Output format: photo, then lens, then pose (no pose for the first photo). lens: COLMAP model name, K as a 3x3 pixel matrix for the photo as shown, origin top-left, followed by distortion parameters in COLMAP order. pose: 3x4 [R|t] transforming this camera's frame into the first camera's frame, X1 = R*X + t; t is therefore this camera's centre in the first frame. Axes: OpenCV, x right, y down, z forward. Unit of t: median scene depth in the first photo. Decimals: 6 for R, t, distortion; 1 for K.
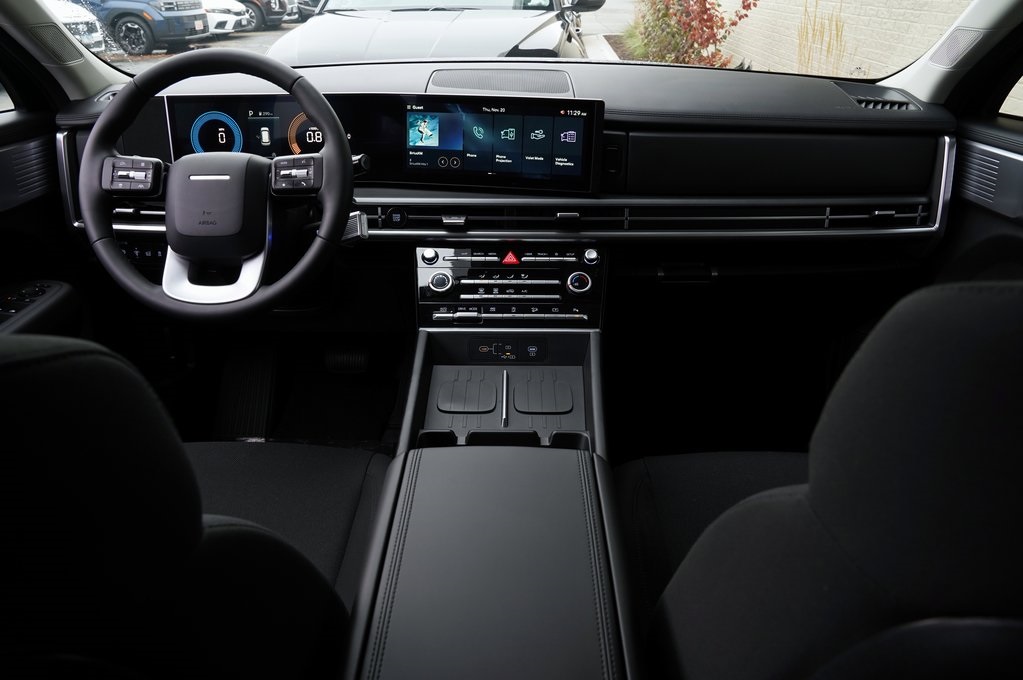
lens RADIAL K [[711.5, 0, 504.1], [0, 711.5, 334.9], [0, 0, 1]] dist [-0.103058, 0.035445]
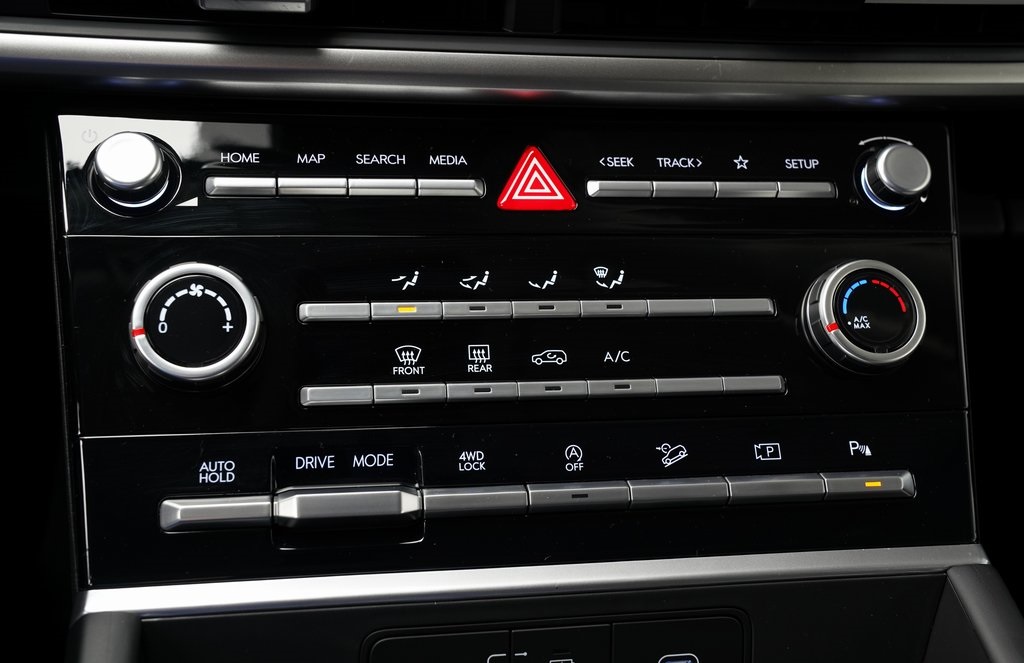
lens RADIAL K [[1166.6, 0, 511.2], [0, 1166.6, 326.5], [0, 0, 1]] dist [0.025110, 0.000000]
pose [[0.982685, -0.019940, 0.184210, -0.063264], [-0.009679, 0.987310, 0.158507, -0.122764], [-0.185033, -0.157546, 0.970022, 0.672904]]
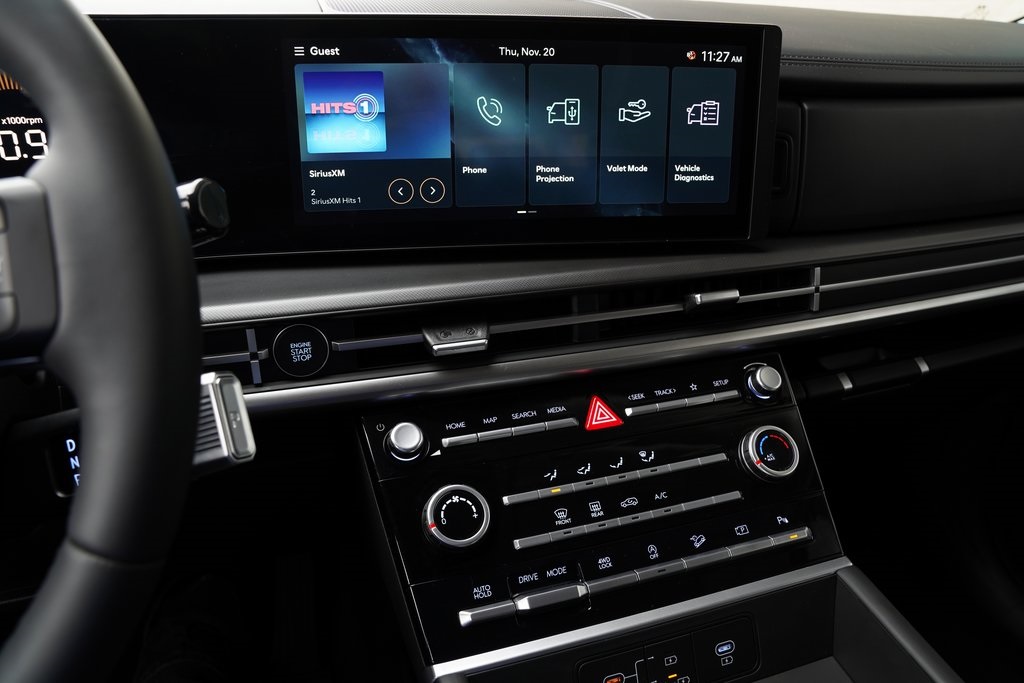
lens RADIAL K [[712.2, 0, 511.4], [0, 712.2, 344.0], [0, 0, 1]] dist [-0.103058, 0.035445]
pose [[0.947730, -0.126772, 0.292809, -0.157792], [0.133856, 0.990992, -0.004198, -0.156026], [-0.289640, 0.043173, 0.956162, 0.631022]]
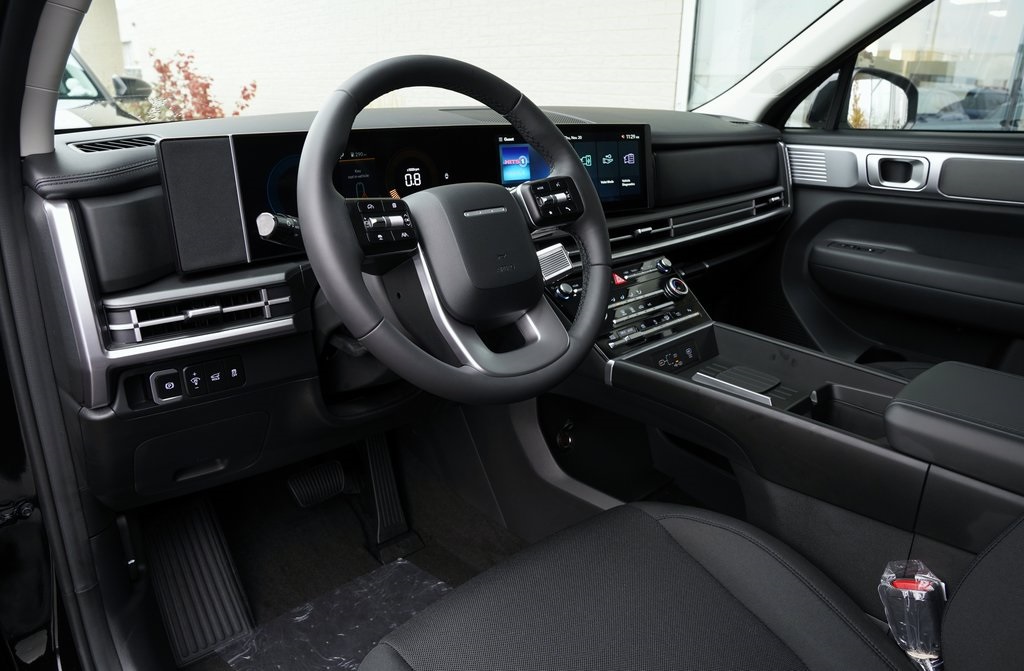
lens RADIAL K [[726.9, 0, 519.4], [0, 726.9, 338.4], [0, 0, 1]] dist [-0.099155, 0.009980]
pose [[0.711000, -0.224179, 0.666500, -0.809455], [0.308607, 0.951144, -0.009292, -0.062674], [-0.631855, 0.212293, 0.745447, 0.344643]]
